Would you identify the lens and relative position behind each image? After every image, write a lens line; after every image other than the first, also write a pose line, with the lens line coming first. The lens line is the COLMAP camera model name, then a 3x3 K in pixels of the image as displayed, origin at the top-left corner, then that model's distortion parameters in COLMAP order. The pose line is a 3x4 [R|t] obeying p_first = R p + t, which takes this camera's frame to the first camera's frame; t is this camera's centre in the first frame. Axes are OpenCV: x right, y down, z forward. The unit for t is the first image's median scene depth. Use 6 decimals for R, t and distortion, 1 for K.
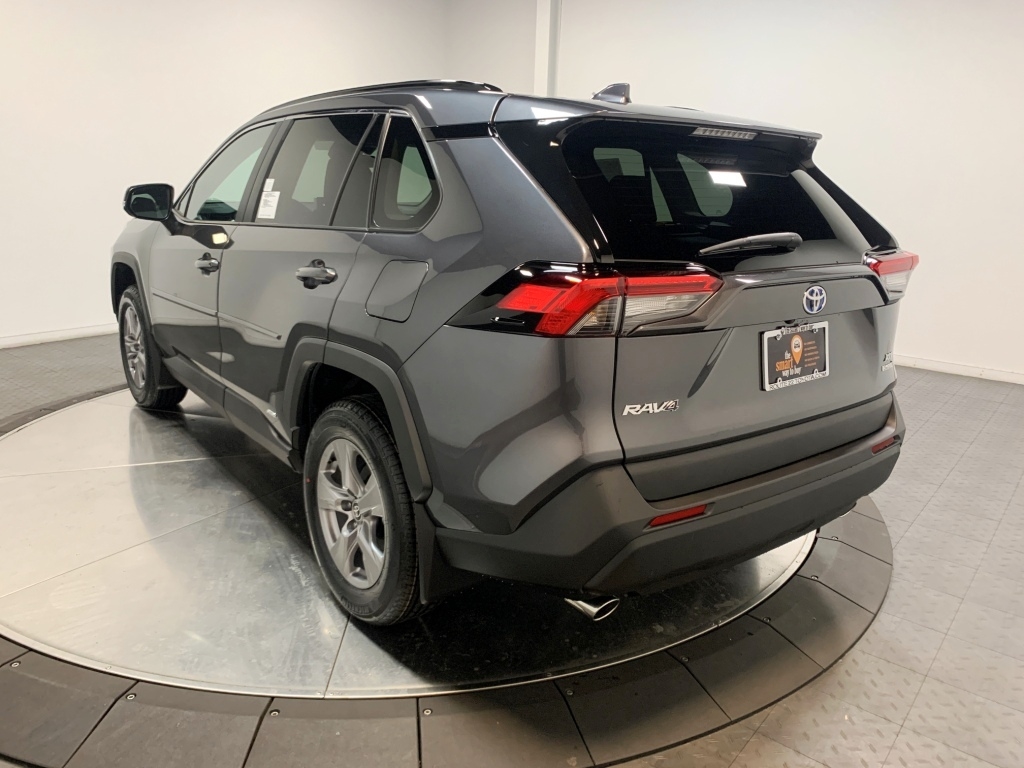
lens RADIAL K [[772.9, 0, 508.8], [0, 772.9, 383.1], [0, 0, 1]] dist [0.062881, -0.008782]
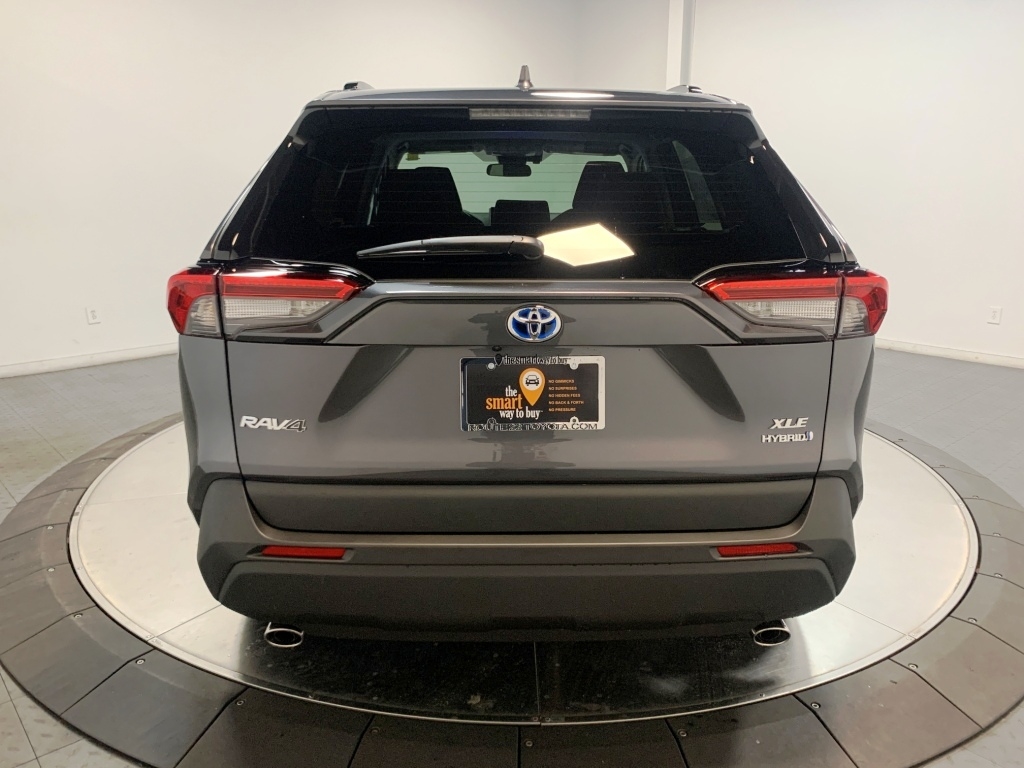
lens RADIAL K [[772.9, 0, 509.3], [0, 772.9, 384.8], [0, 0, 1]] dist [0.062881, -0.008782]
pose [[0.810025, 0.118159, -0.574368, 0.887289], [-0.129902, 0.991310, 0.020733, -0.064689], [0.571827, 0.057817, 0.818335, 0.402053]]
